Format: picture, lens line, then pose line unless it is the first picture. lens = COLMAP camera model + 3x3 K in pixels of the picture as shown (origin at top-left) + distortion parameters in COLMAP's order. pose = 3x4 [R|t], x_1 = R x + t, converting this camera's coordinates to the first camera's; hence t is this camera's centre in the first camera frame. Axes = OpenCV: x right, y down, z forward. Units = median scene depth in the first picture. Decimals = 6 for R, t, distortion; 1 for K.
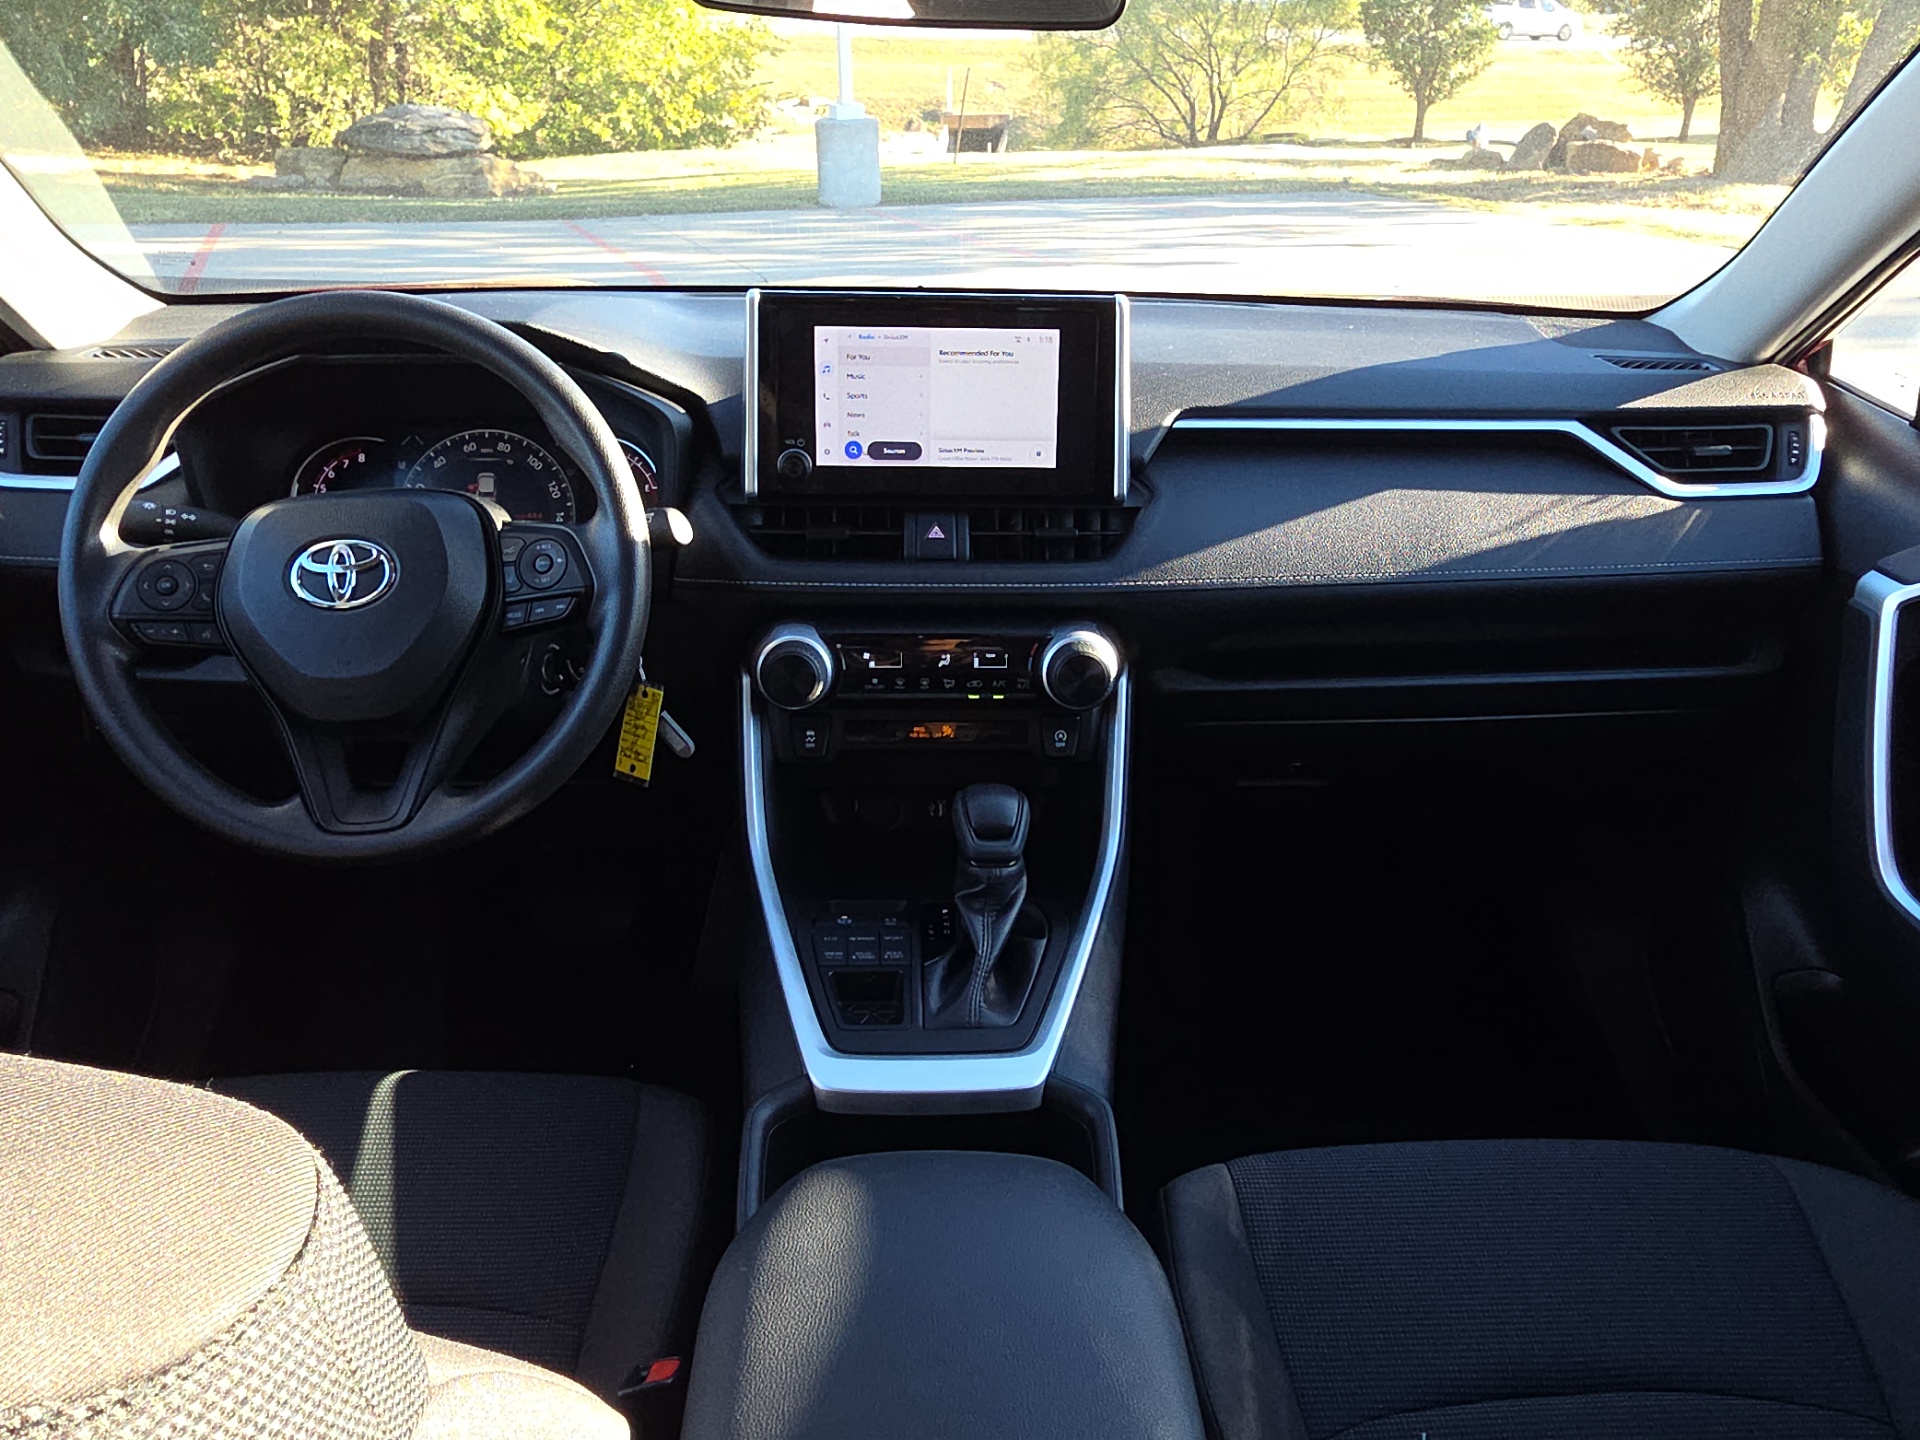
lens RADIAL K [[1475.7, 0, 969.5], [0, 1475.7, 707.2], [0, 0, 1]] dist [-0.003420, 0.012397]
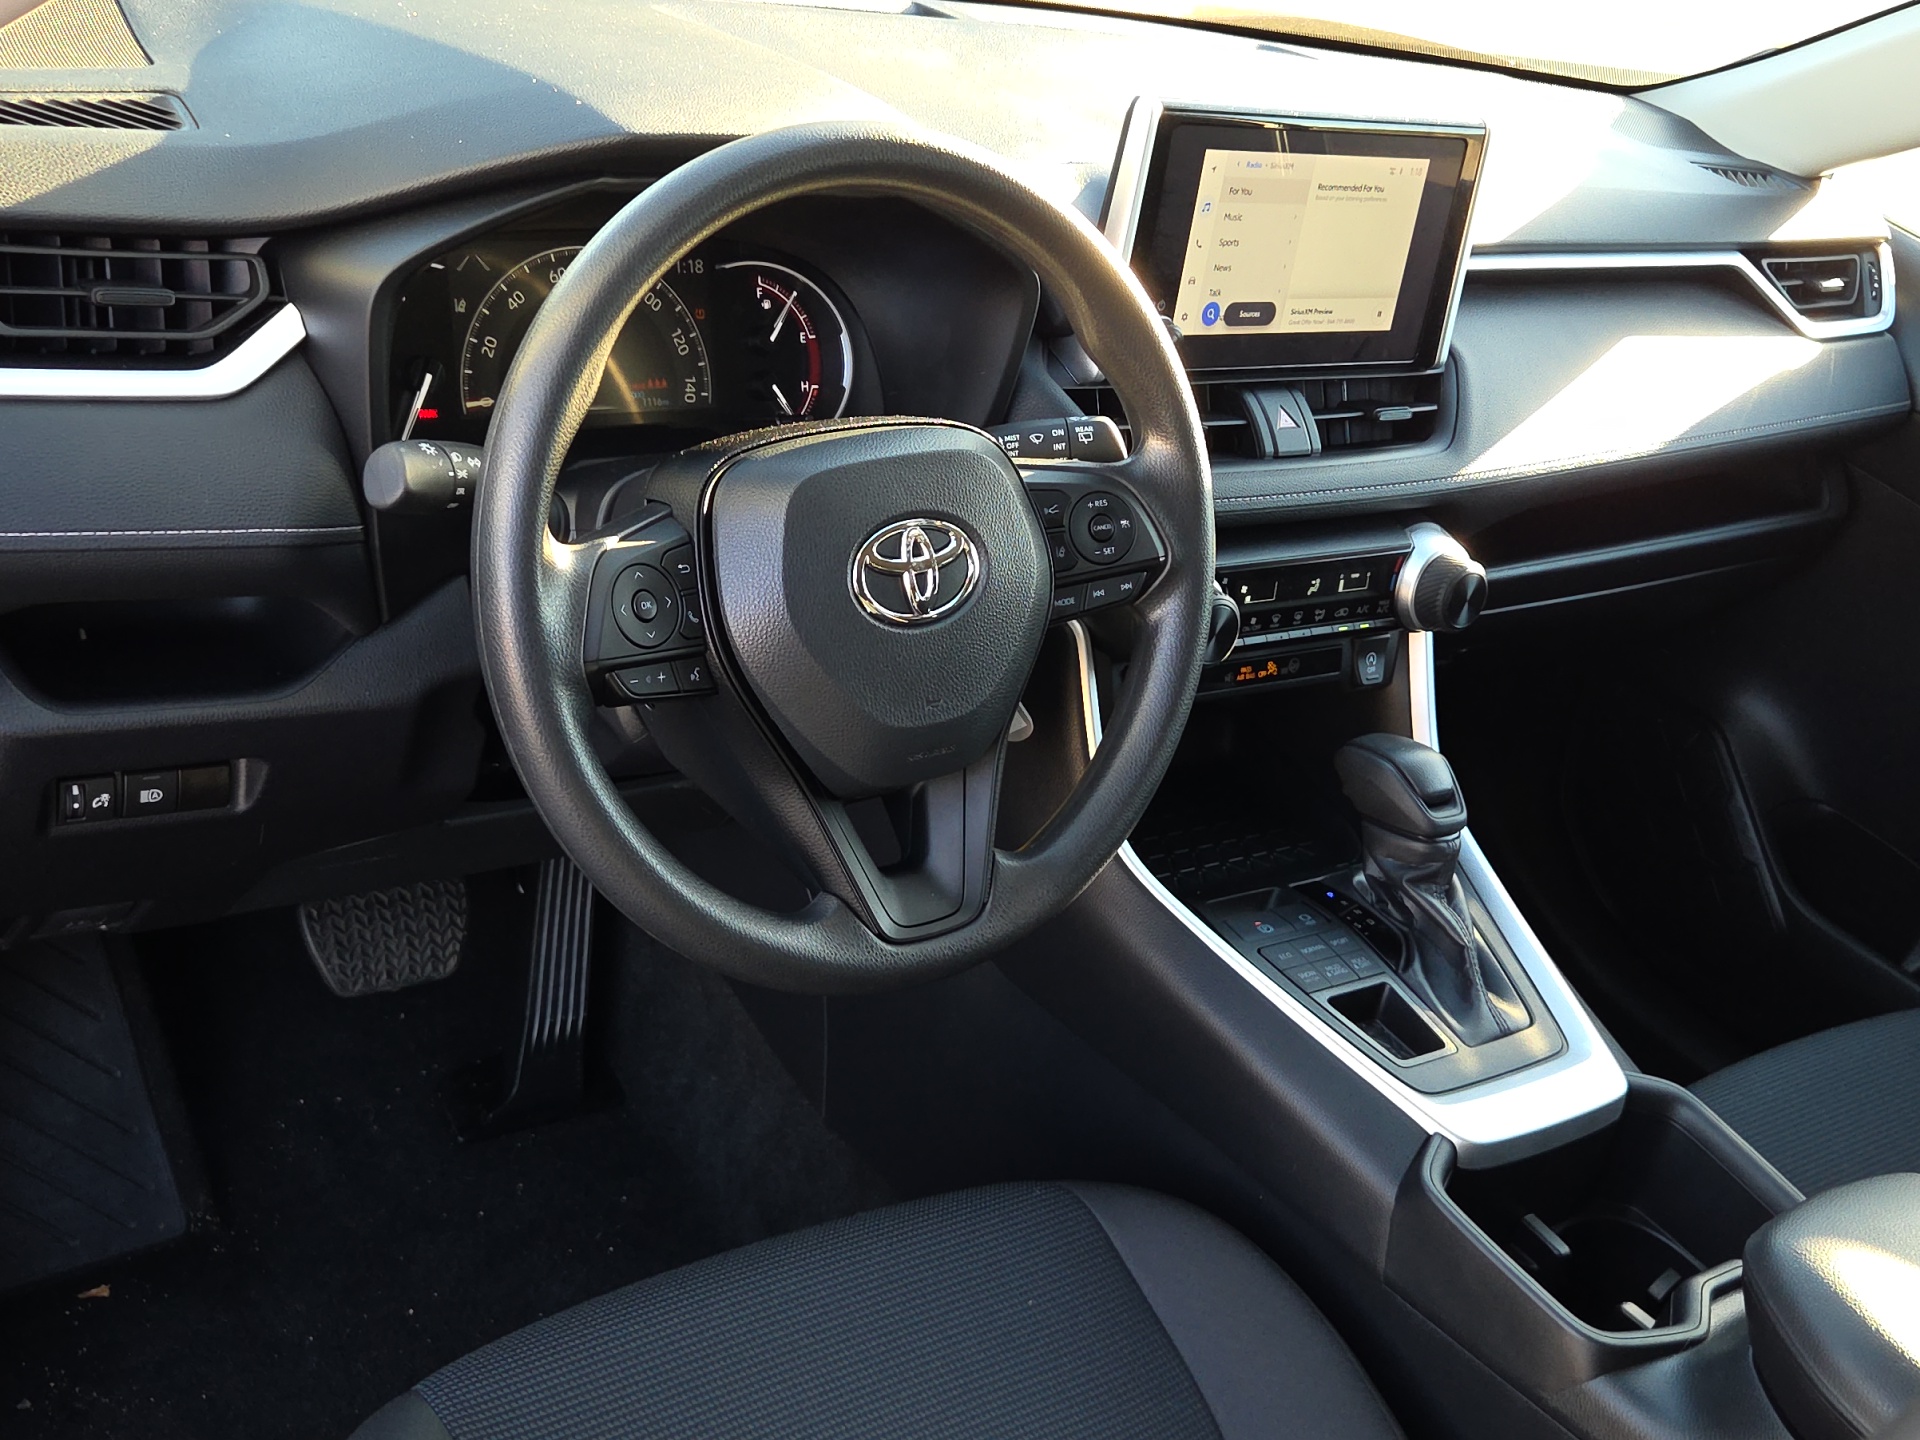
lens RADIAL K [[2167.5, 0, 953.4], [0, 2167.5, 717.3], [0, 0, 1]] dist [0.055726, 0.000000]
pose [[0.824140, -0.114060, 0.554782, -0.820478], [0.019913, 0.984742, 0.172877, -0.165648], [-0.566036, -0.131427, 0.813837, 0.148907]]
